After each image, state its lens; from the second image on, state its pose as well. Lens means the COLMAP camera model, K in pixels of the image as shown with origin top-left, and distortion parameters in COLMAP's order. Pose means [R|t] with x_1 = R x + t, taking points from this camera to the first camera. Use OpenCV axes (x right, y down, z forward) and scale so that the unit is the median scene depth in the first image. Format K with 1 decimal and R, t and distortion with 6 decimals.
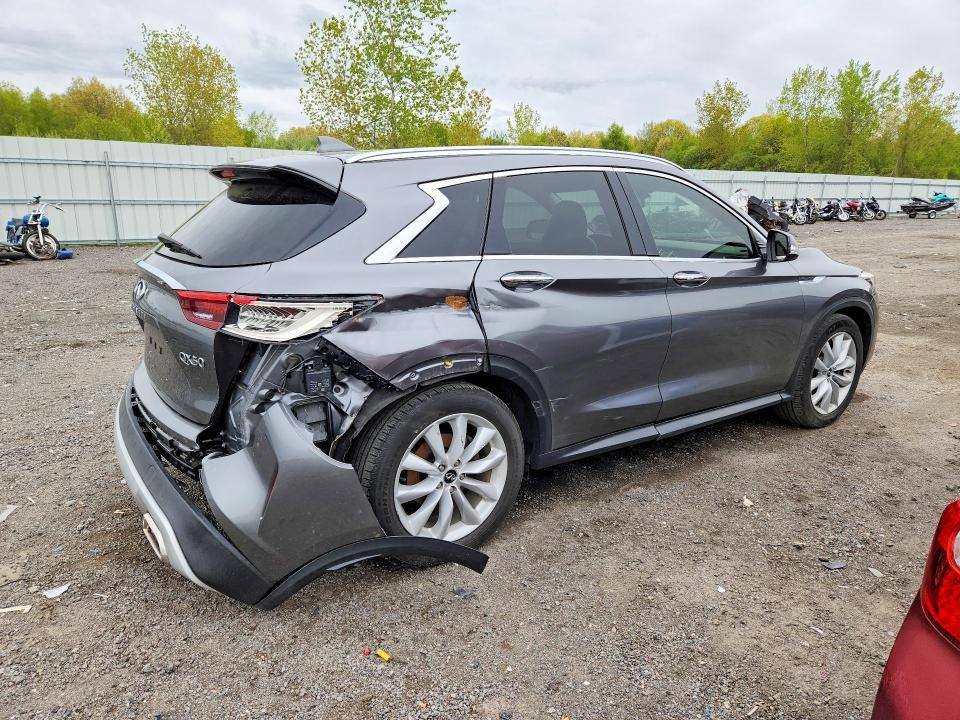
lens RADIAL K [[702.5, 0, 478.6], [0, 702.5, 360.8], [0, 0, 1]] dist [0.041432, -0.010534]
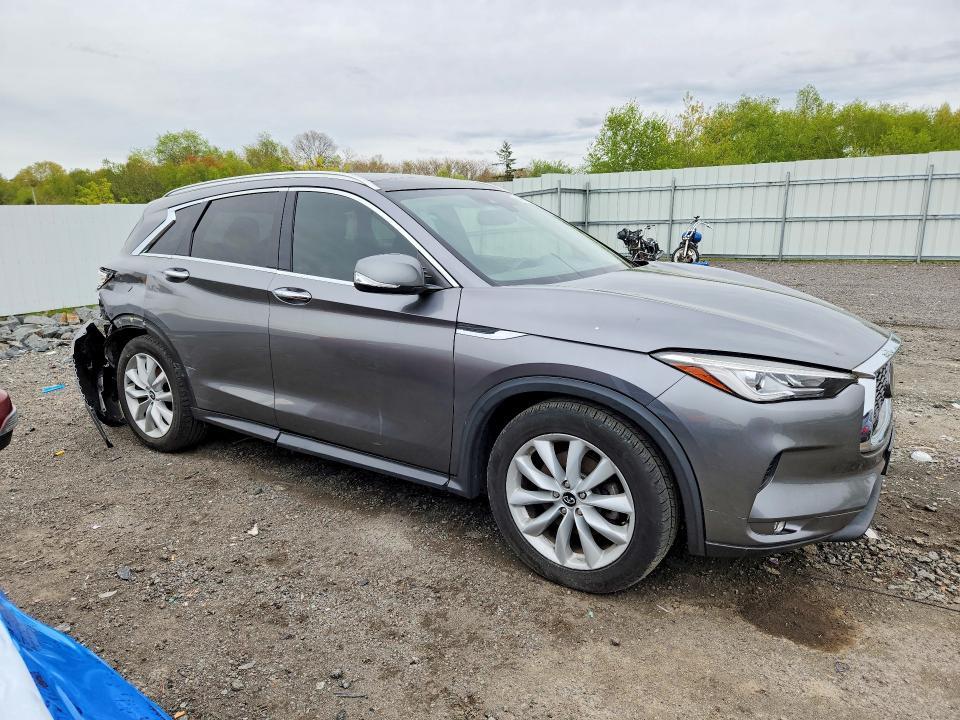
lens RADIAL K [[702.5, 0, 480.1], [0, 702.5, 362.3], [0, 0, 1]] dist [0.041432, -0.010534]
pose [[0.303985, 0.184680, -0.934605, 1.032310], [-0.203638, 0.970953, 0.125628, -0.159325], [0.930658, 0.152132, 0.332763, 0.726108]]
